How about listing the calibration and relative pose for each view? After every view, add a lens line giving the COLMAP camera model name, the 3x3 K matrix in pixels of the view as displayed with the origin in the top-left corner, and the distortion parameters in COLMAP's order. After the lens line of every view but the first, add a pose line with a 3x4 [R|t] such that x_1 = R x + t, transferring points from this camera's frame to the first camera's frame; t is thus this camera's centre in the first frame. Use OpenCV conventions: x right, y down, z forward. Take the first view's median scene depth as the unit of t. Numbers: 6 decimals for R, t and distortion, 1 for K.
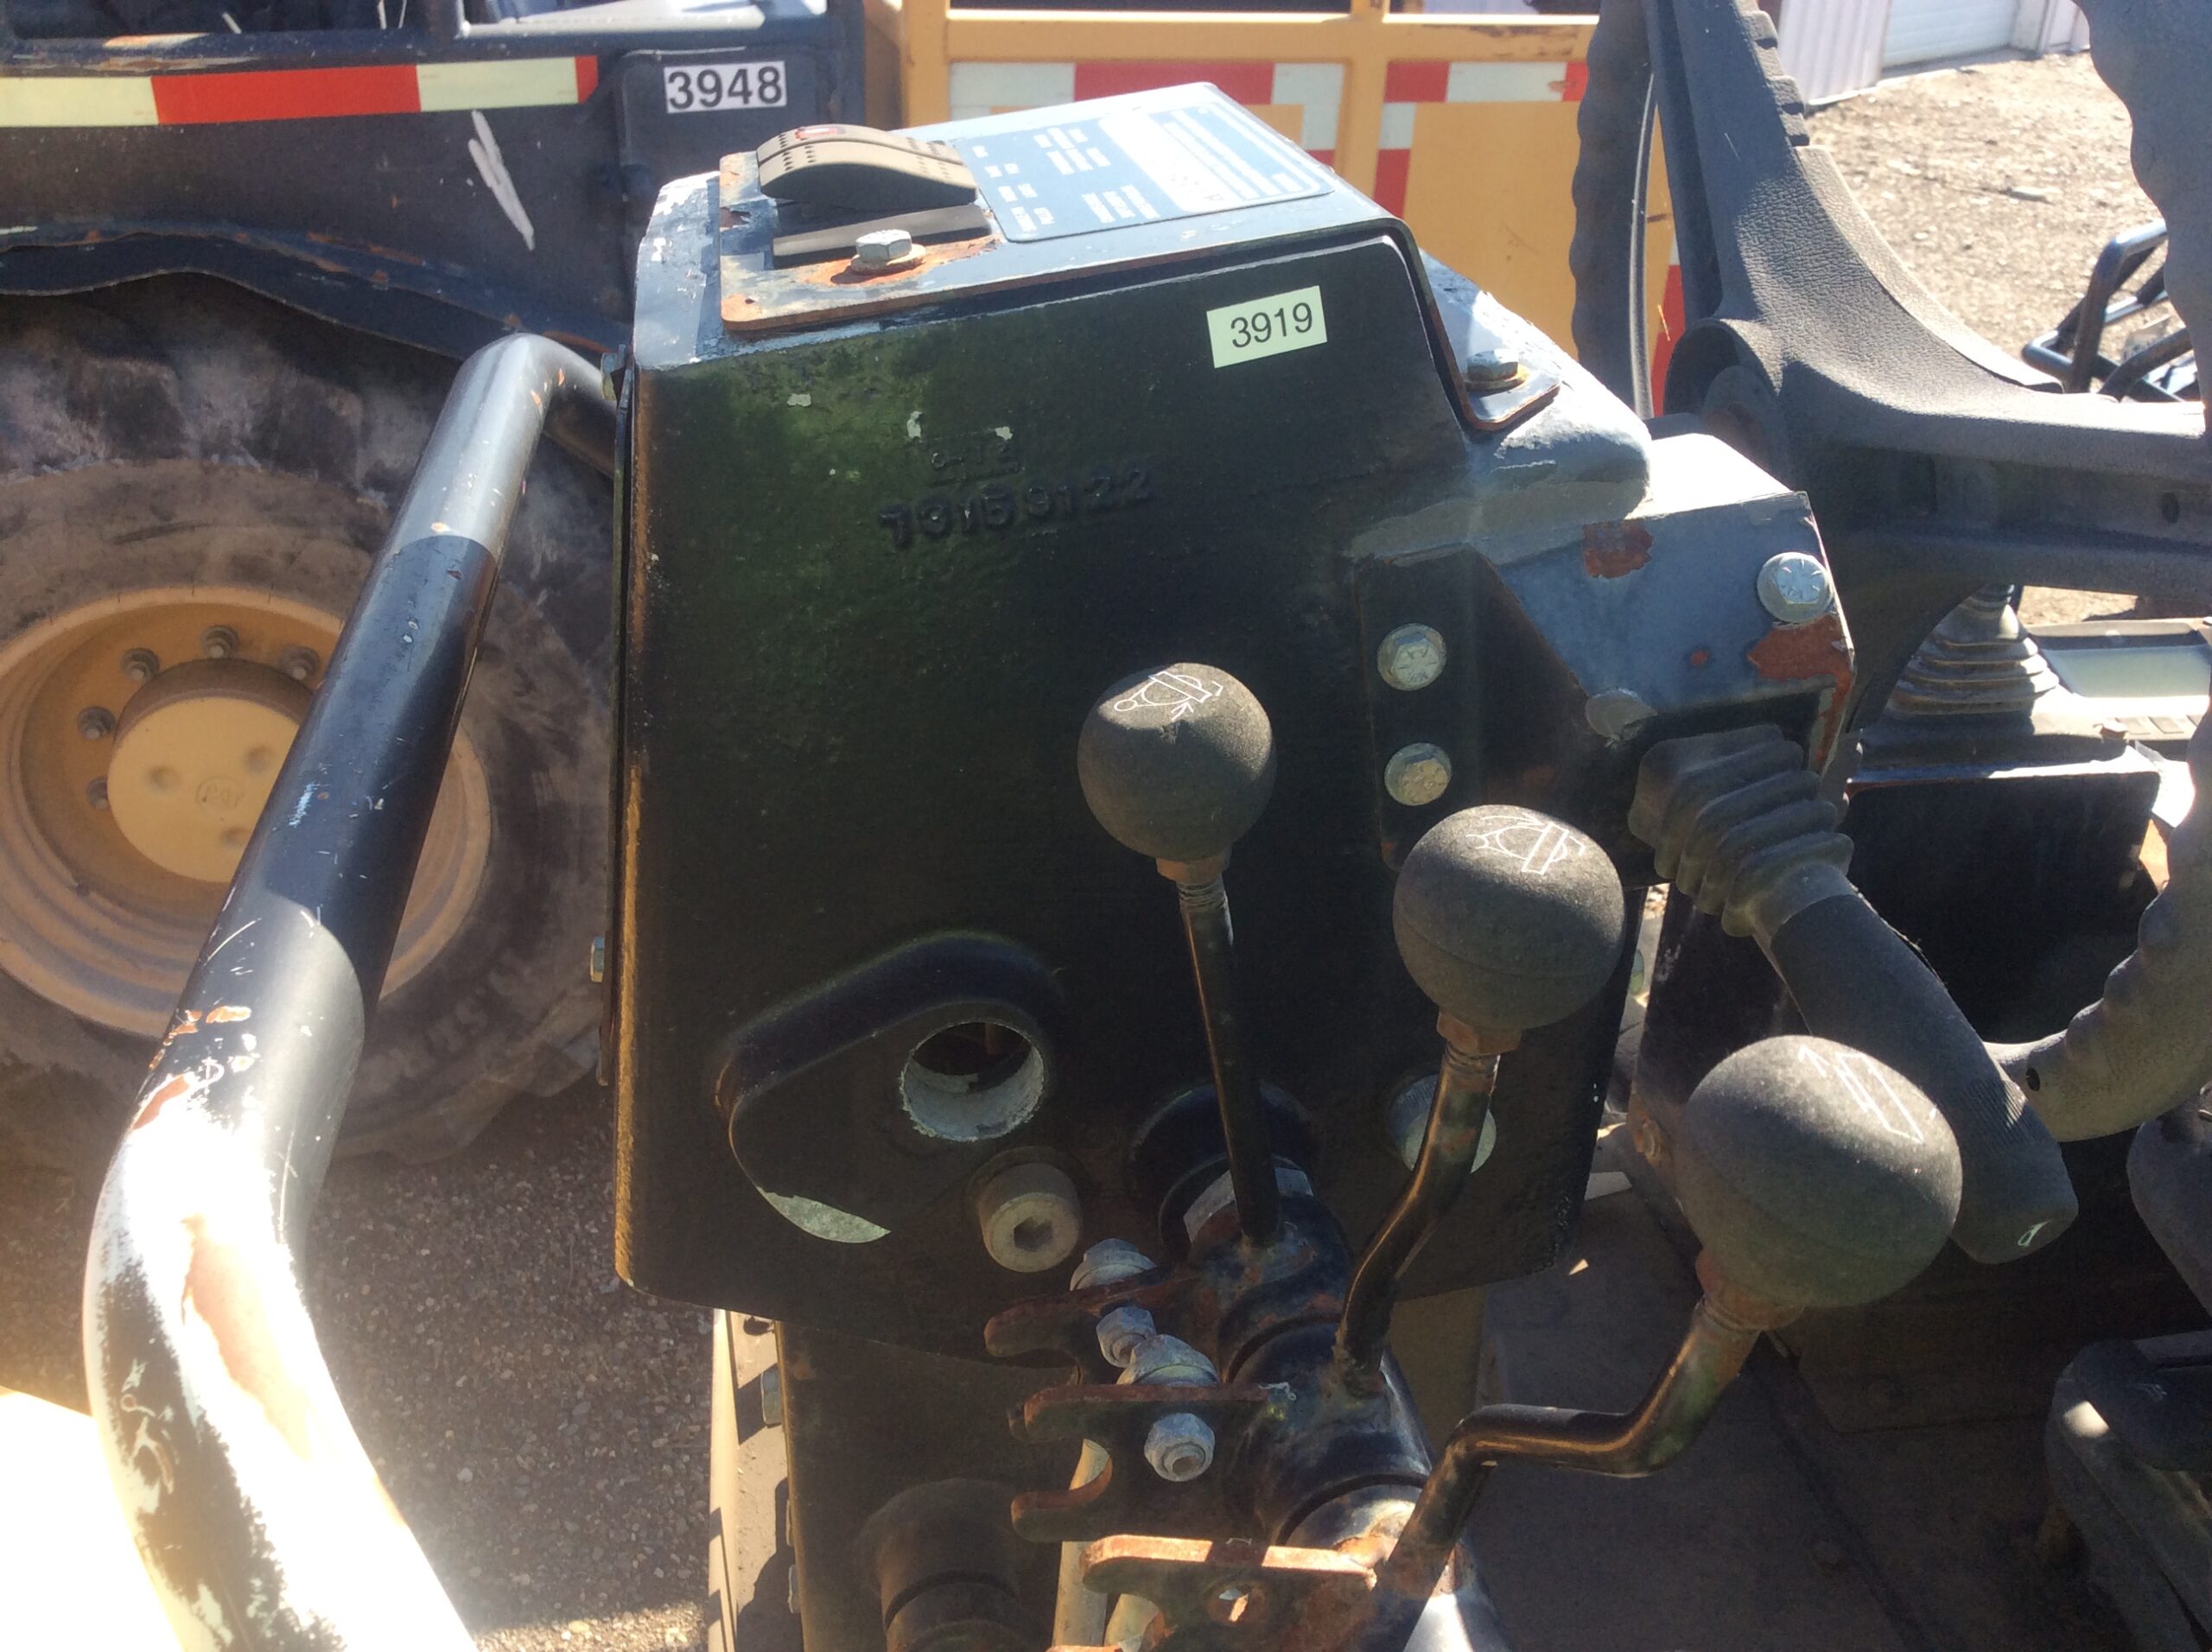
lens RADIAL K [[2092.5, 0, 1106.0], [0, 2092.5, 826.0], [0, 0, 1]] dist [0.224326, -0.558608]
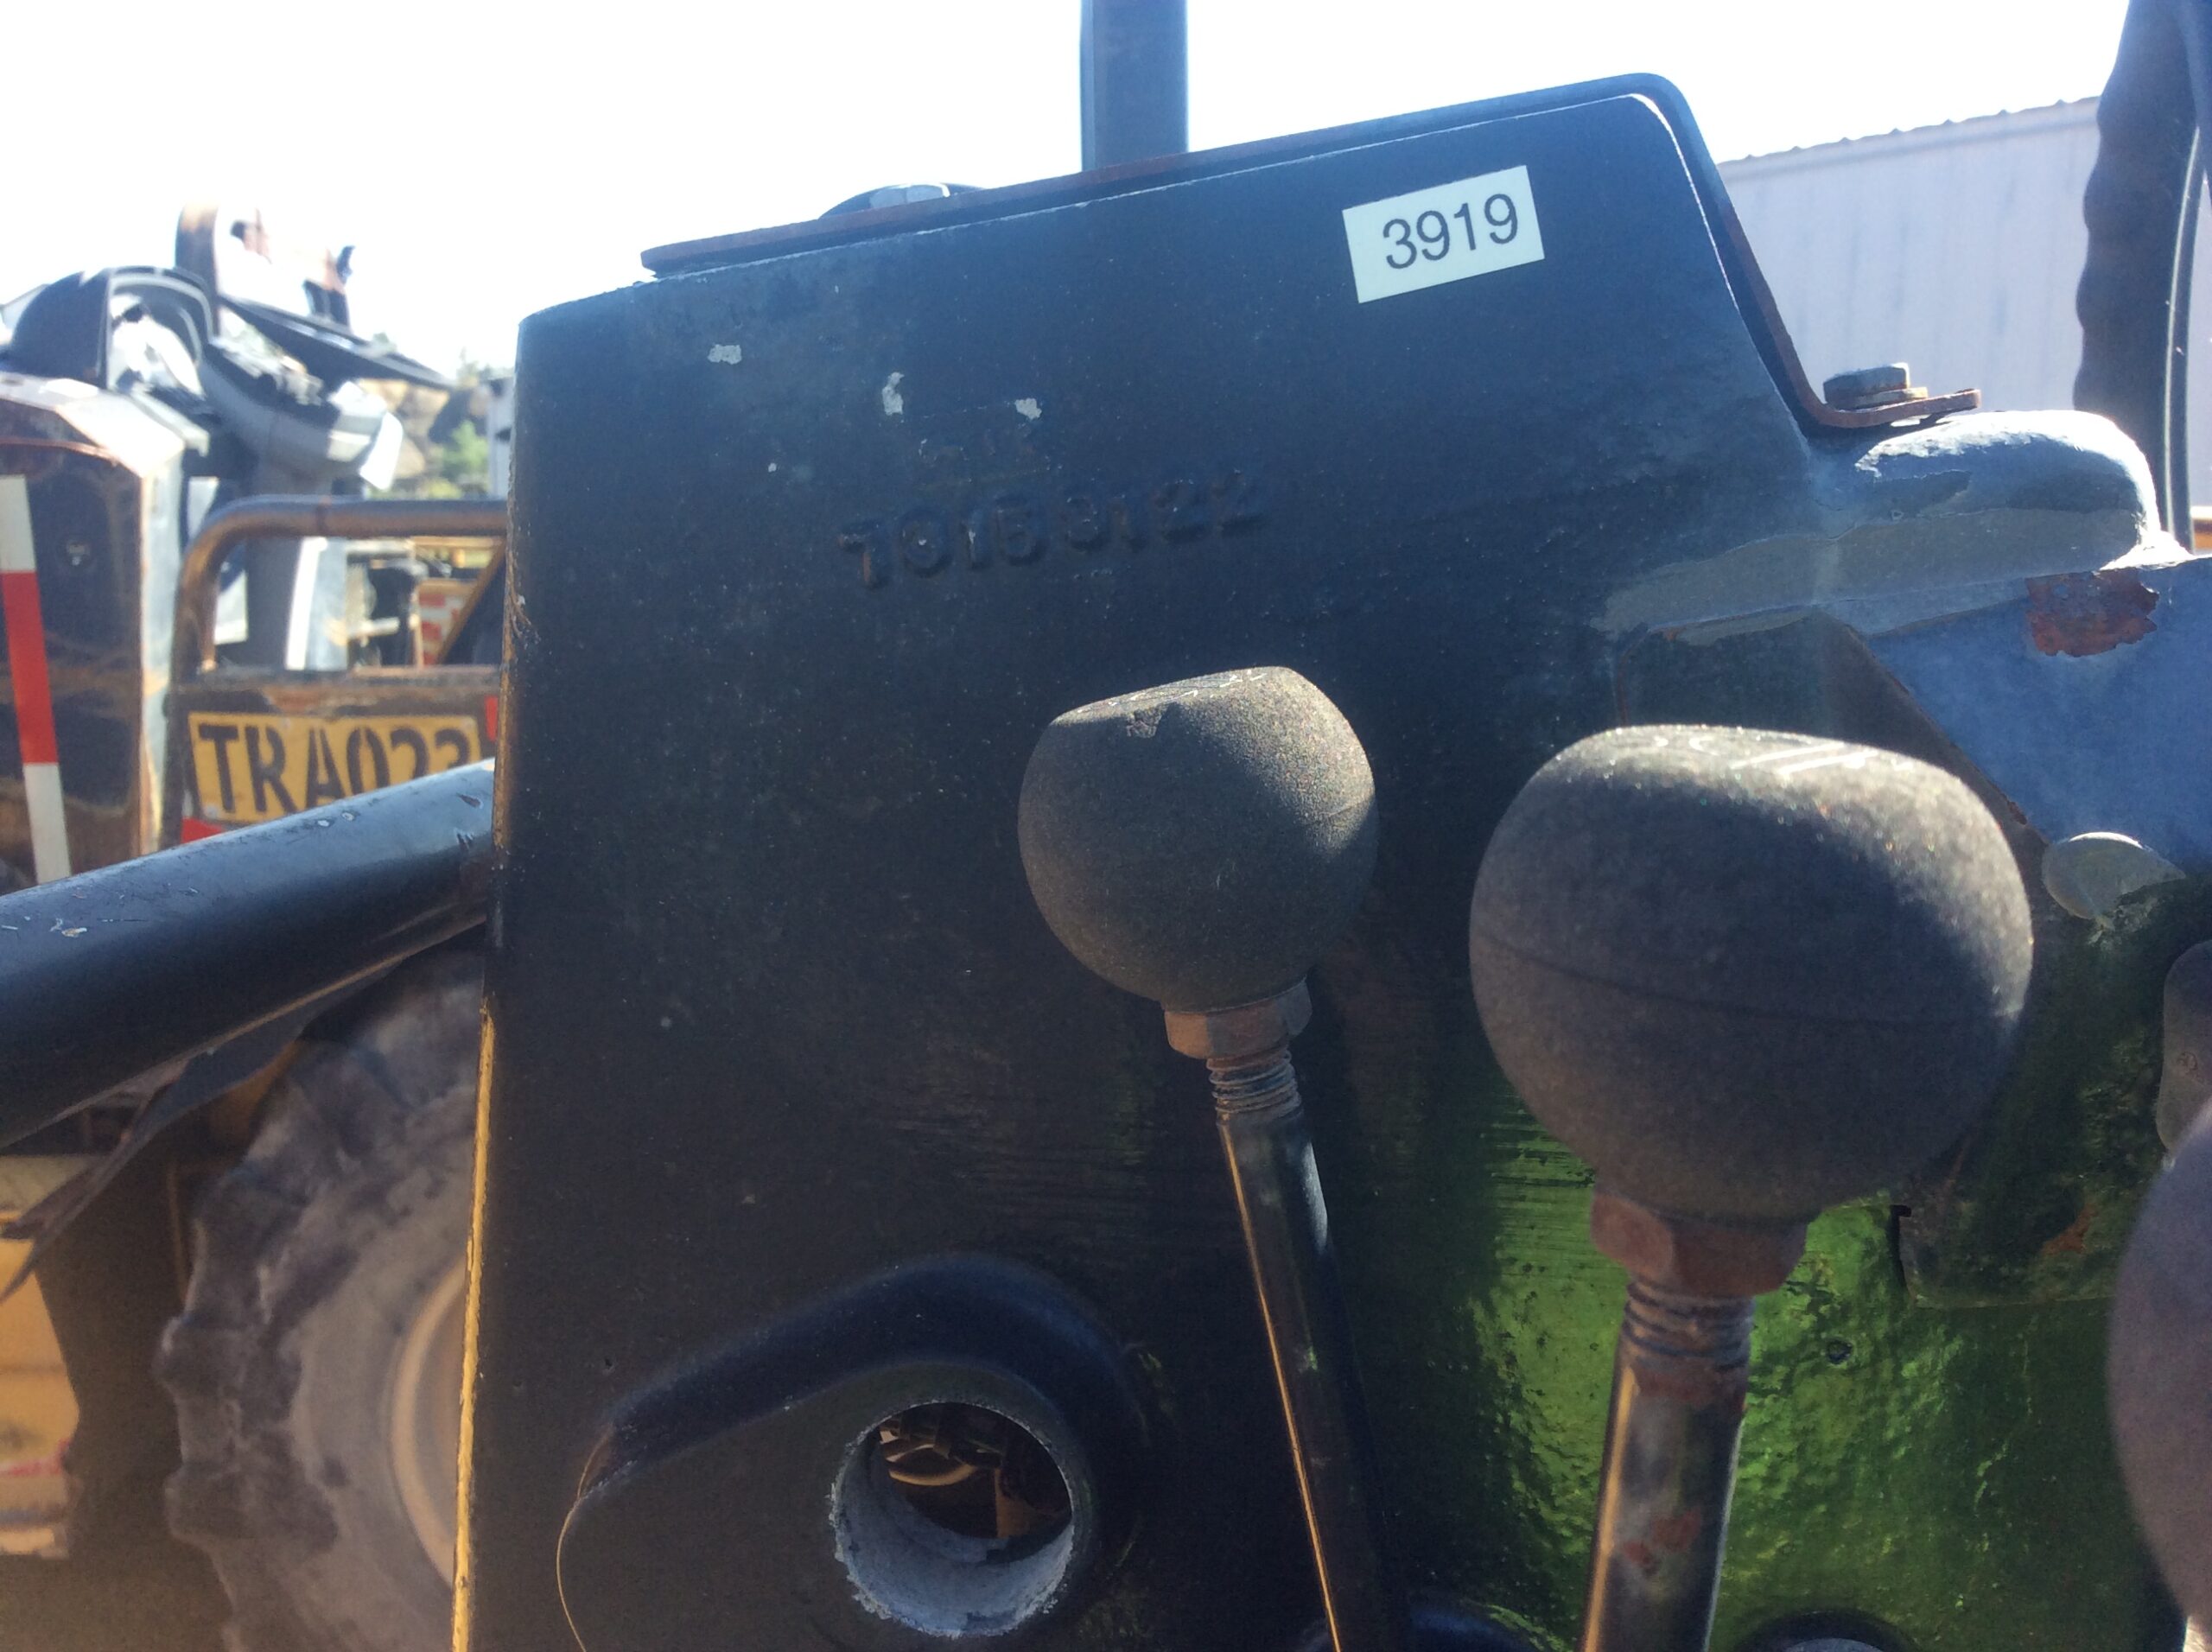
lens RADIAL K [[2092.5, 0, 1106.0], [0, 2092.5, 826.0], [0, 0, 1]] dist [0.224326, -0.558608]
pose [[0.963170, 0.007034, -0.268802, 0.148018], [-0.097121, 0.941275, -0.323372, 0.140278], [0.250742, 0.337569, 0.907290, 0.453527]]
